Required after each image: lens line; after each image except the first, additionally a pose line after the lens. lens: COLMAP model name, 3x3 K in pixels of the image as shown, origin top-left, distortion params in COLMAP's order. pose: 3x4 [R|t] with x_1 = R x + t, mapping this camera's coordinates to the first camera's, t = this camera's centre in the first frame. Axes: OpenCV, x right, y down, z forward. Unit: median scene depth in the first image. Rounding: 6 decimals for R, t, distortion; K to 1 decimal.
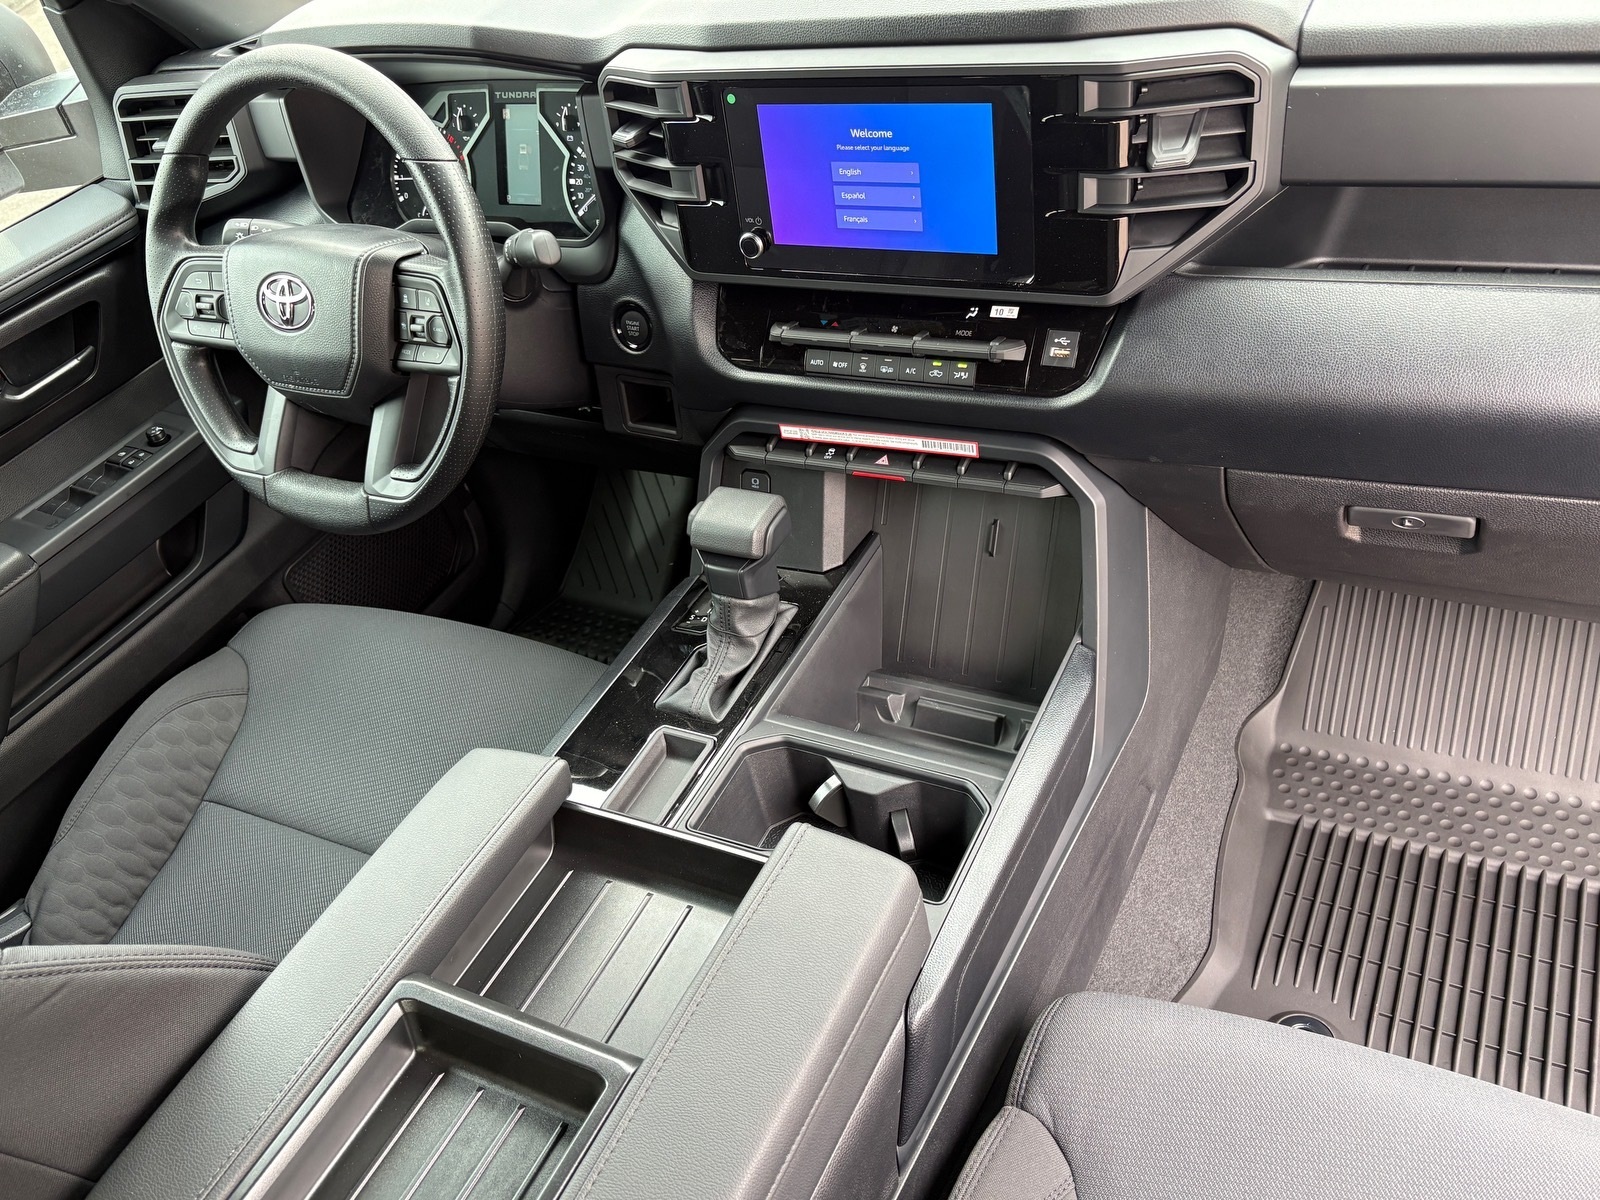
lens RADIAL K [[1319.3, 0, 804.7], [0, 1319.3, 606.6], [0, 0, 1]] dist [0.022707, -0.009069]
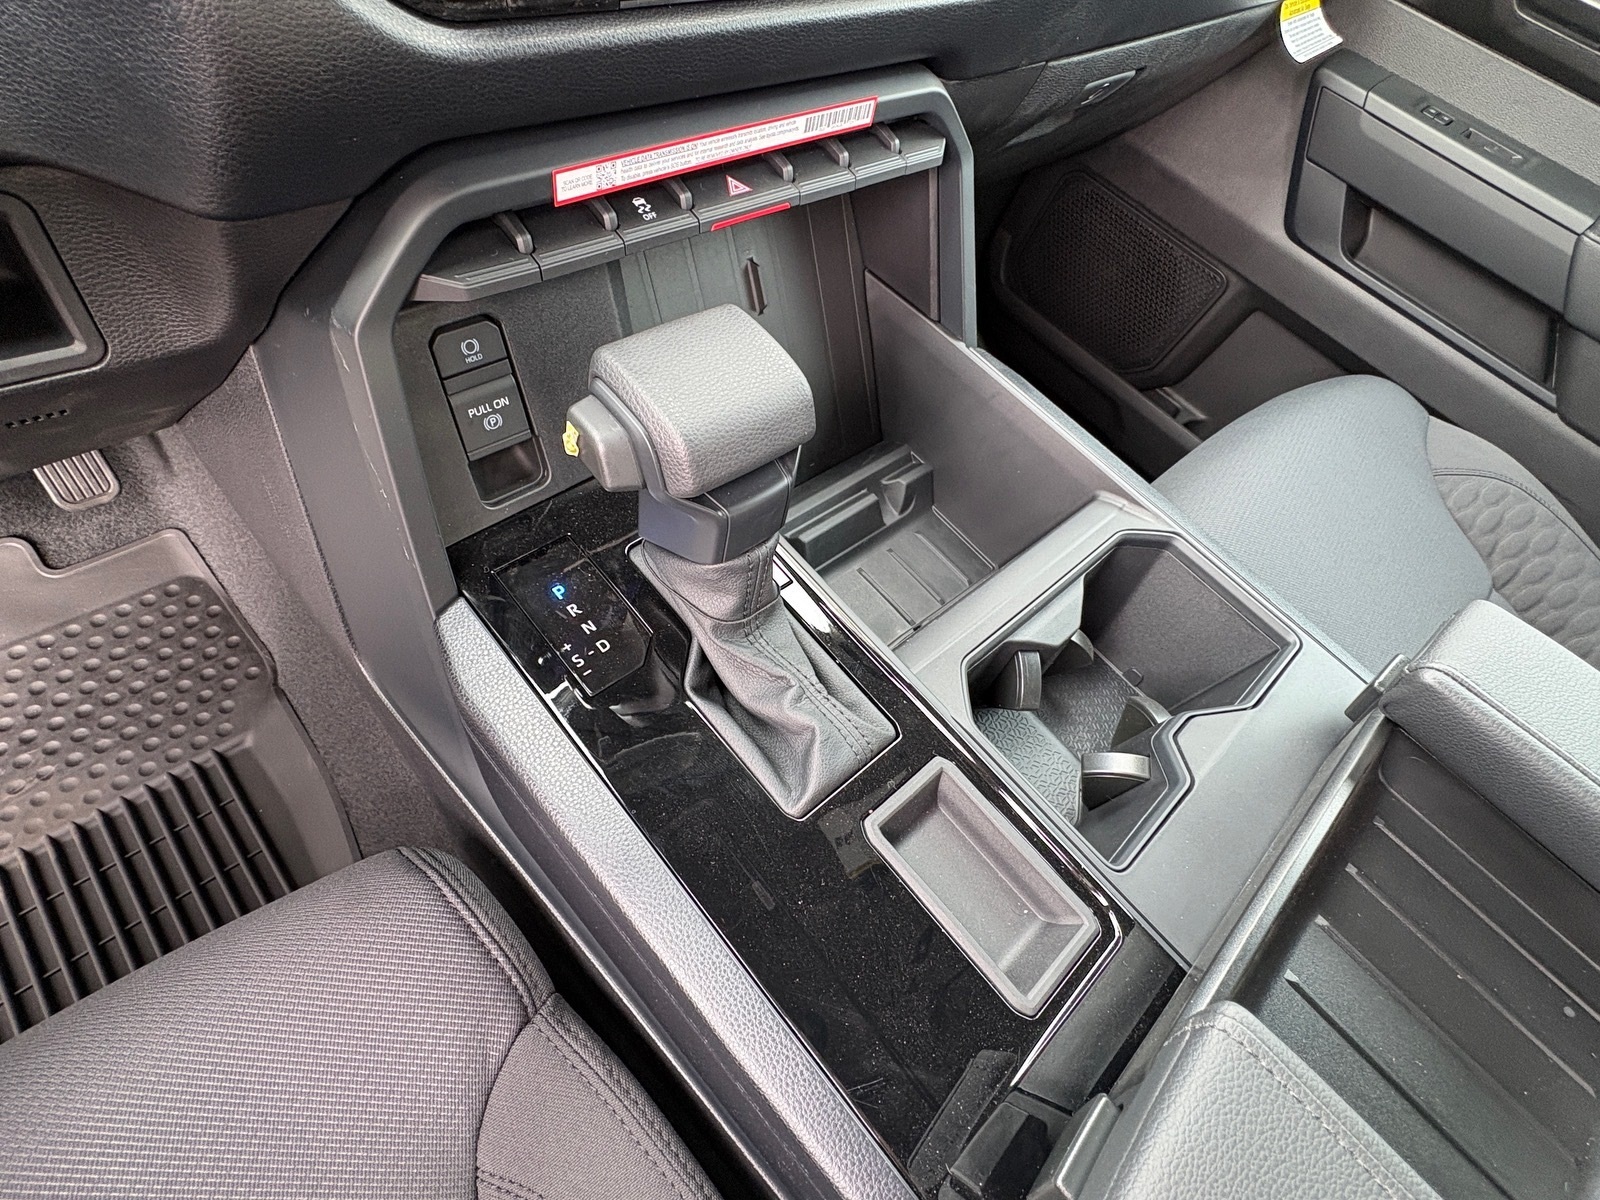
lens RADIAL K [[796.0, 0, 786.1], [0, 796.0, 603.6], [0, 0, 1]] dist [0.002051, 0.000686]
pose [[0.283009, -0.604944, 0.744277, -0.294460], [0.371832, 0.784516, 0.496262, -0.133713], [-0.884108, 0.136299, 0.446962, 0.872913]]
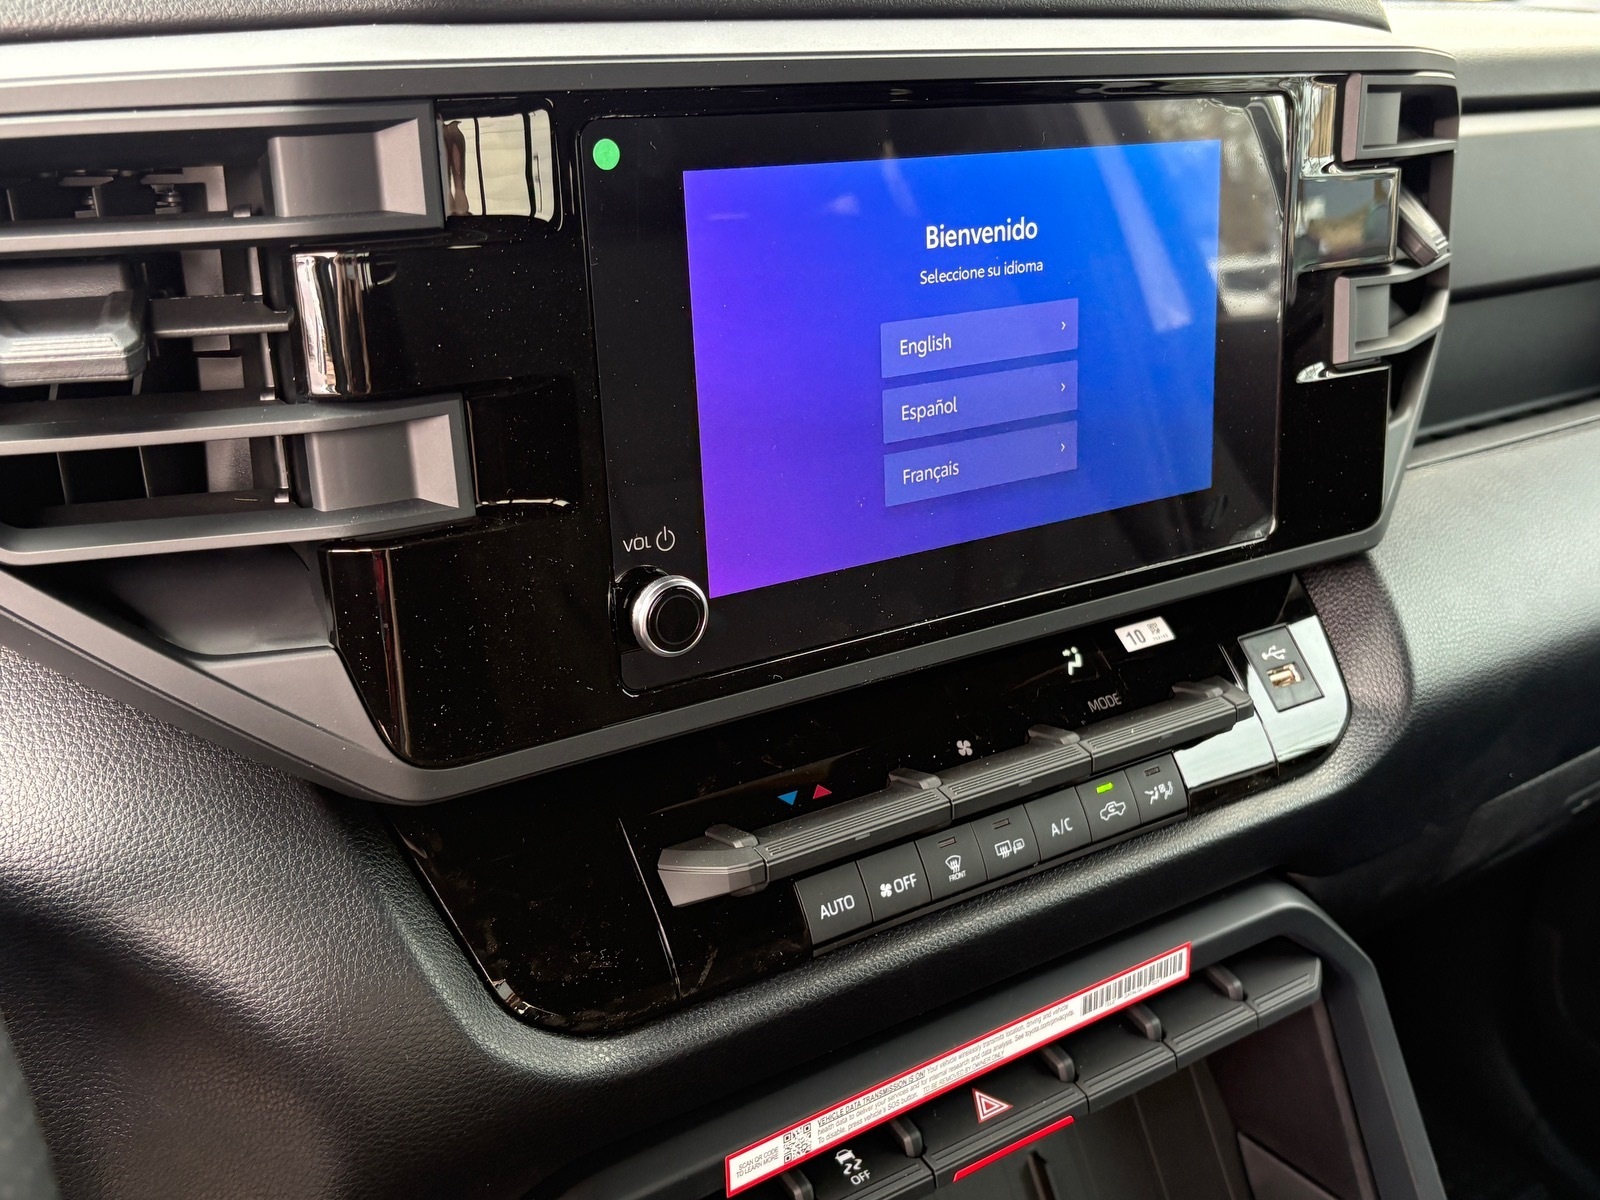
lens RADIAL K [[1661.3, 0, 804.8], [0, 1661.3, 624.2], [0, 0, 1]] dist [0.218224, -0.872383]
pose [[0.442984, -0.144610, 0.884790, -0.369175], [0.477910, 0.873084, -0.096577, -0.211550], [-0.758530, 0.465631, 0.455873, 0.775309]]
